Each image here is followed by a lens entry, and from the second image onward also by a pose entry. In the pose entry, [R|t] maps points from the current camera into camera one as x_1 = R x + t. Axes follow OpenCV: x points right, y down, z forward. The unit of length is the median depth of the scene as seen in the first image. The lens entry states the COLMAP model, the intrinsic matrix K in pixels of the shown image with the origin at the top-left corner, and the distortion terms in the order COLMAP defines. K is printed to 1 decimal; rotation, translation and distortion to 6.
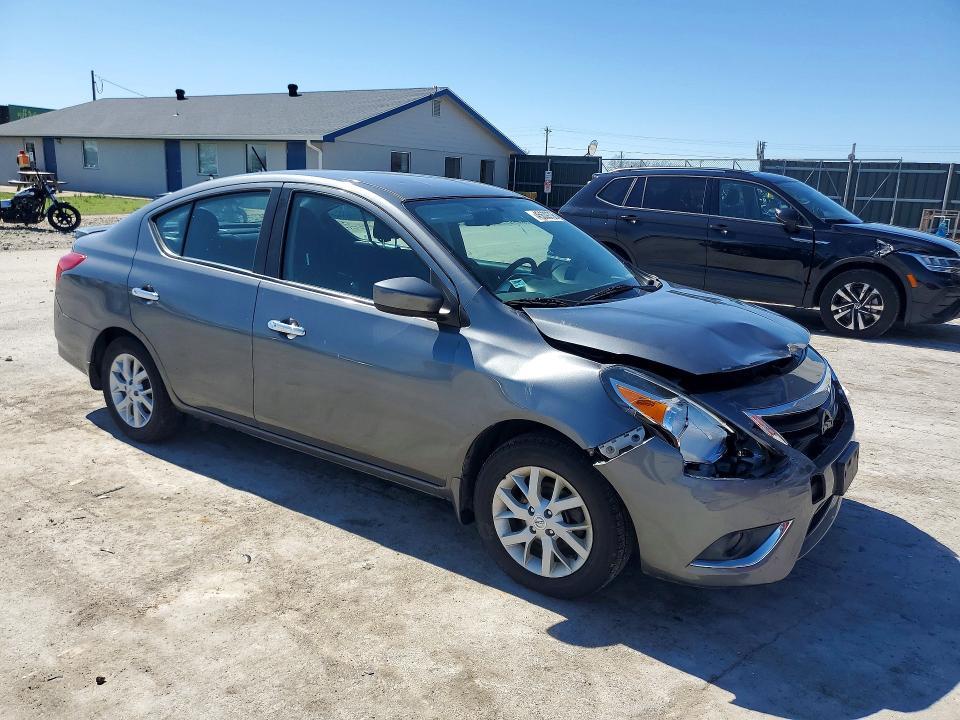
lens RADIAL K [[763.5, 0, 480.0], [0, 763.5, 360.0], [0, 0, 1]] dist [0.010215, -0.004841]
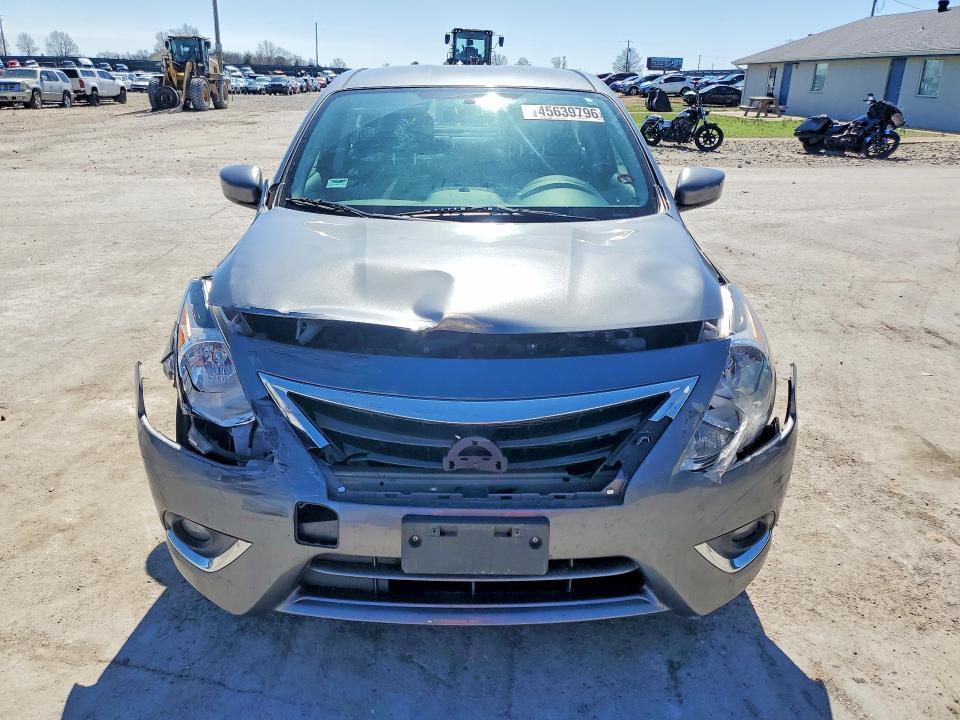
lens RADIAL K [[763.5, 0, 480.0], [0, 763.5, 360.0], [0, 0, 1]] dist [0.010215, -0.004841]
pose [[0.569633, 0.251801, -0.782378, 0.584121], [-0.184711, 0.966784, 0.176666, -0.060163], [0.800875, 0.043879, 0.597222, 0.433808]]
